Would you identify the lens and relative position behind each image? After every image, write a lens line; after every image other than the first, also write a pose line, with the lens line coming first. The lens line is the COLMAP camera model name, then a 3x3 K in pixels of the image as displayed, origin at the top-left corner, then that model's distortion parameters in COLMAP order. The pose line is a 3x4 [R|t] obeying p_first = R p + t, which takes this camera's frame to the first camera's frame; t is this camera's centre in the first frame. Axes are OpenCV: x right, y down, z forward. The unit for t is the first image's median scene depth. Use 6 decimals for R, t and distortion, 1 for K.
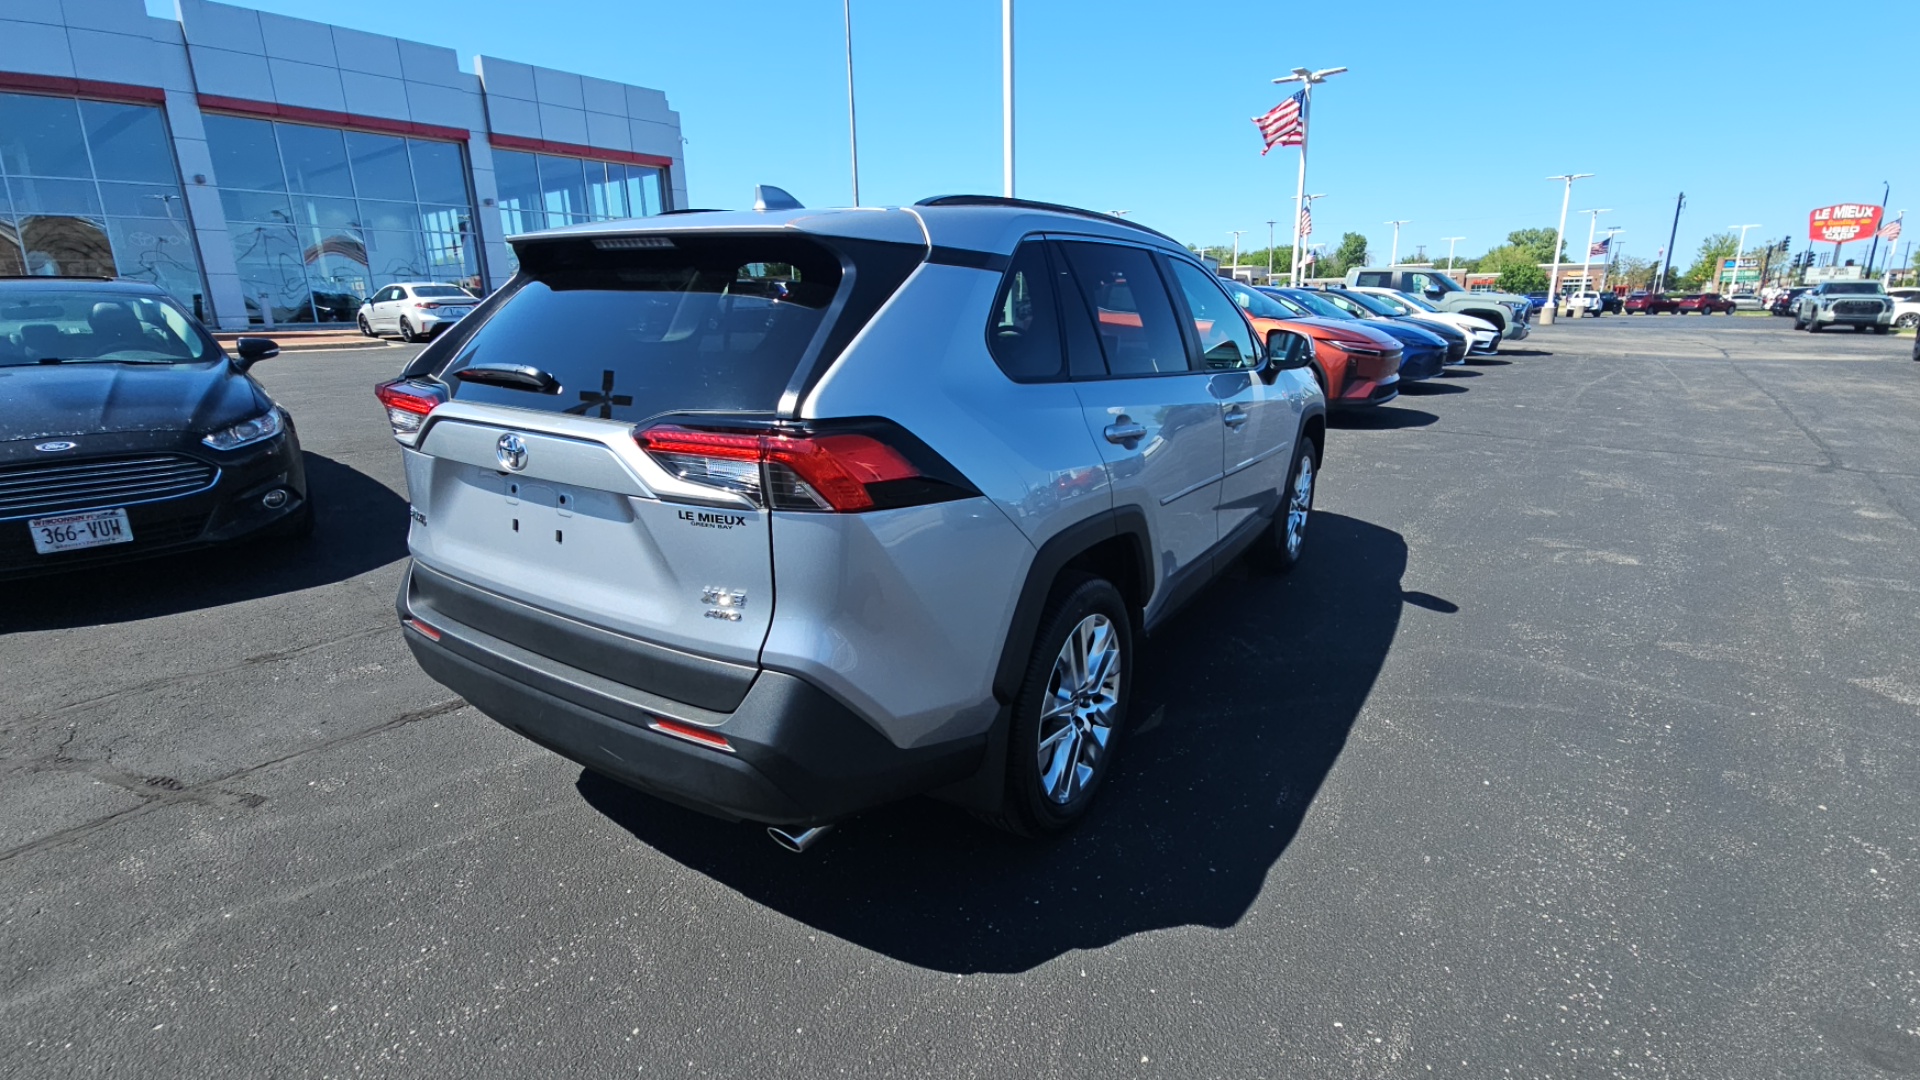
lens RADIAL K [[859.9, 0, 972.0], [0, 859.9, 532.4], [0, 0, 1]] dist [0.005398, -0.005678]
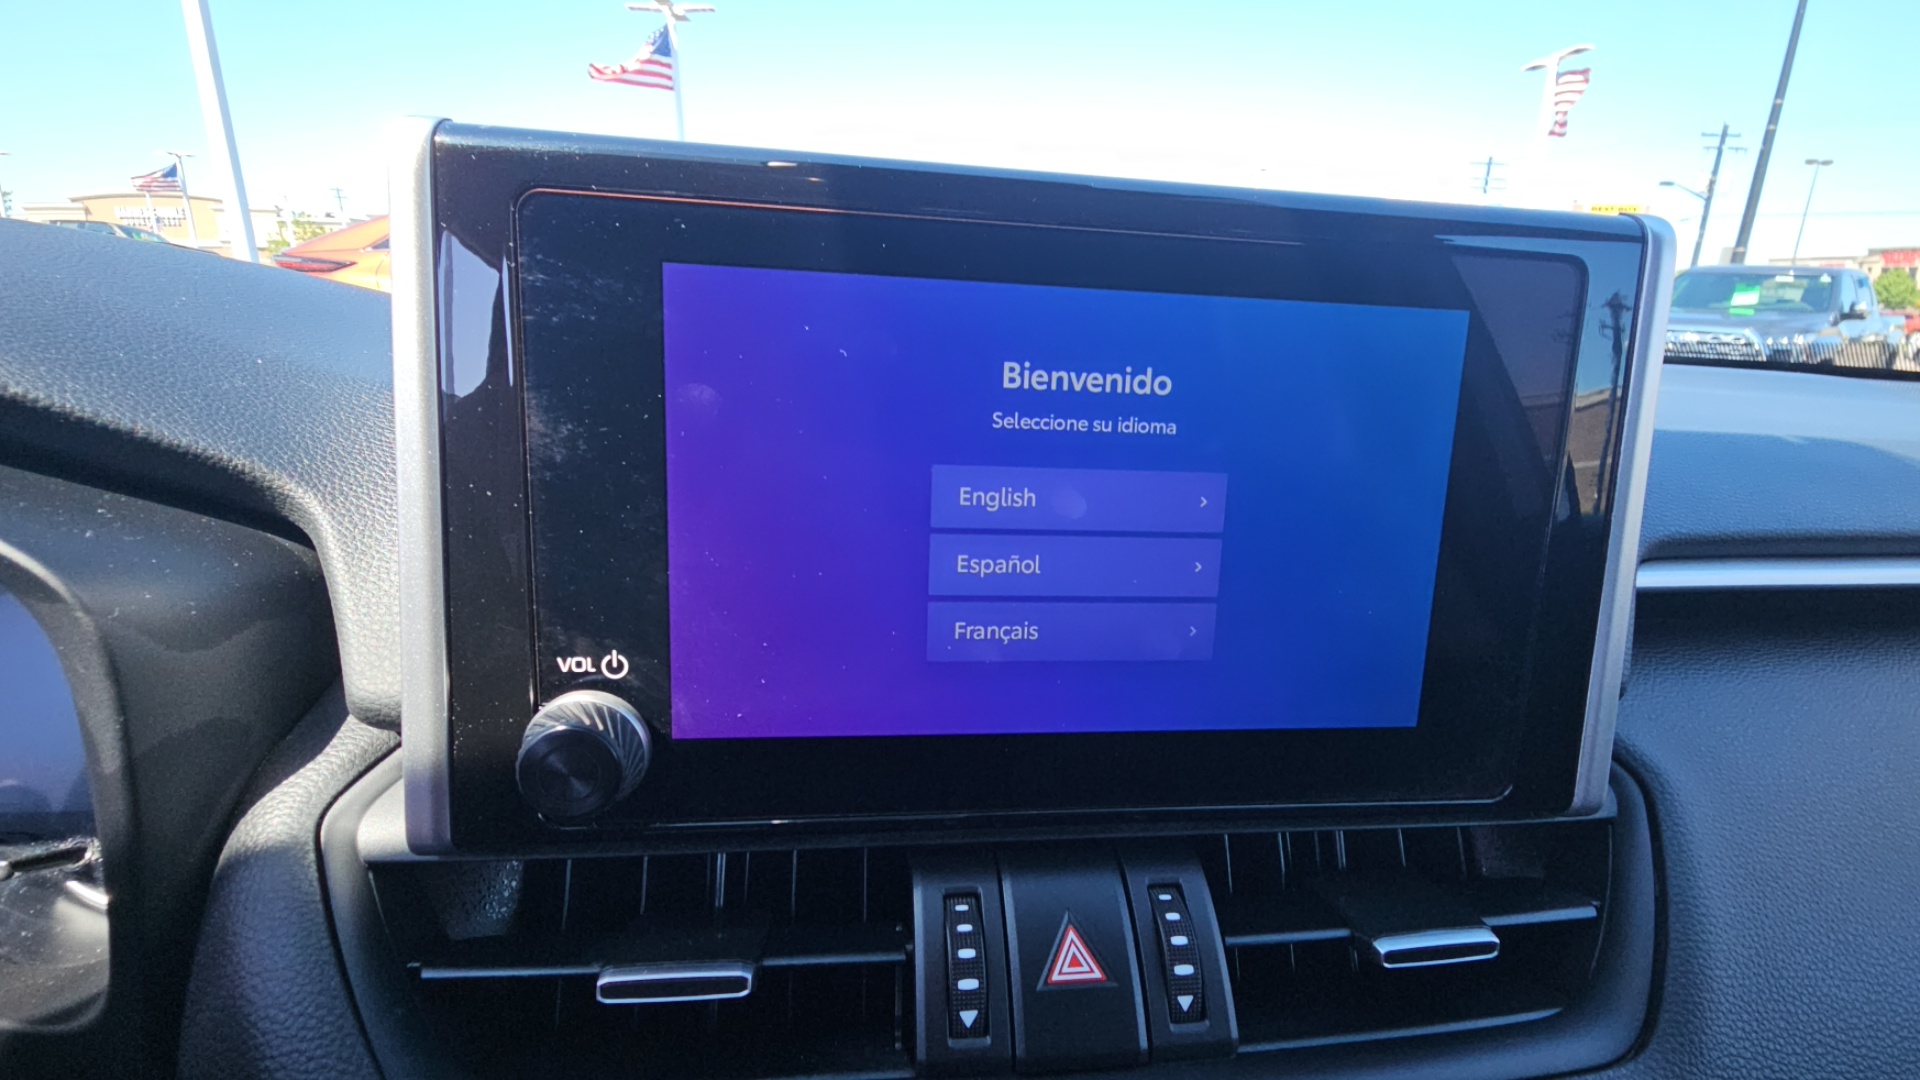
lens RADIAL K [[859.9, 0, 975.3], [0, 859.9, 547.5], [0, 0, 1]] dist [0.005398, -0.005678]
pose [[0.767520, -0.152609, 0.622594, 0.019796], [0.133159, 0.988018, 0.078026, -0.042949], [-0.627041, 0.023018, 0.778646, 0.195578]]
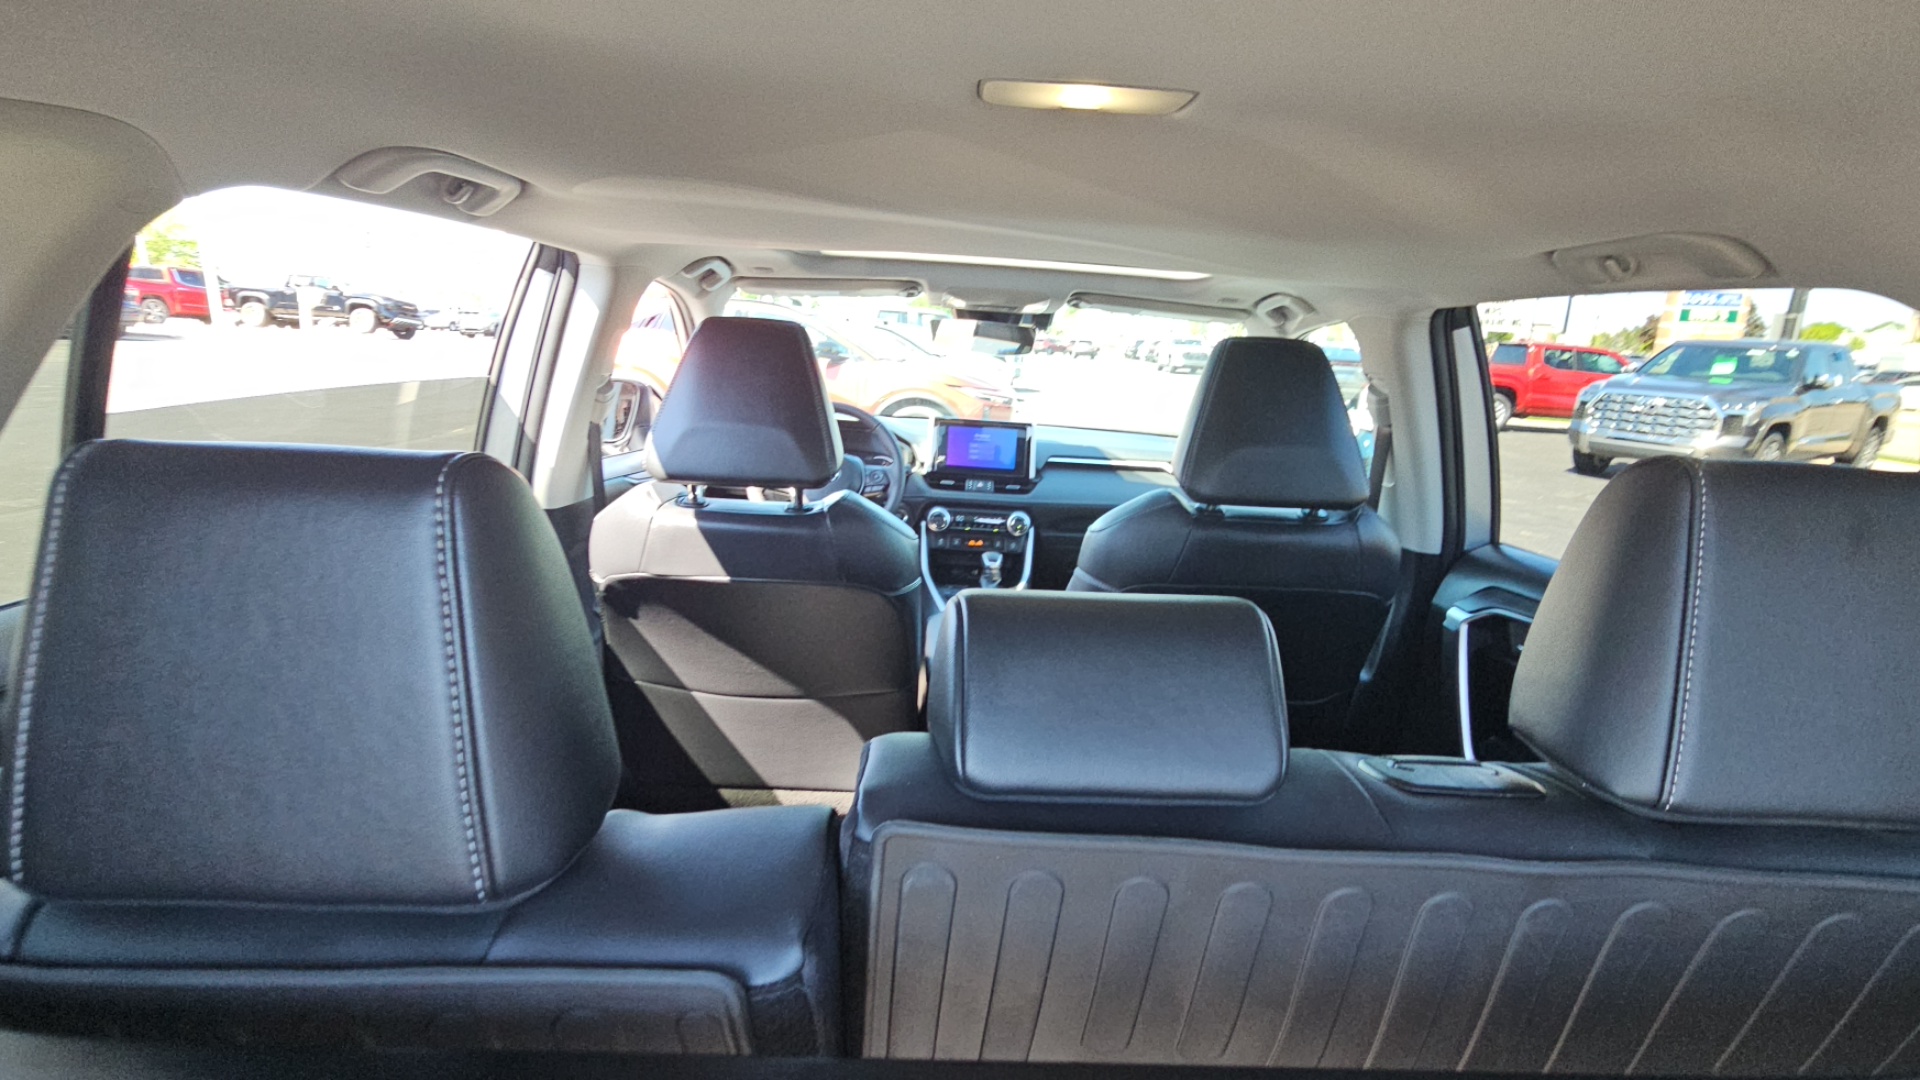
lens RADIAL K [[859.9, 0, 983.9], [0, 859.9, 536.6], [0, 0, 1]] dist [0.005398, -0.005678]
pose [[0.824736, -0.088927, 0.558482, -0.036315], [0.102004, 0.994754, 0.007760, -0.031761], [-0.556242, 0.050567, 0.829481, 0.110371]]
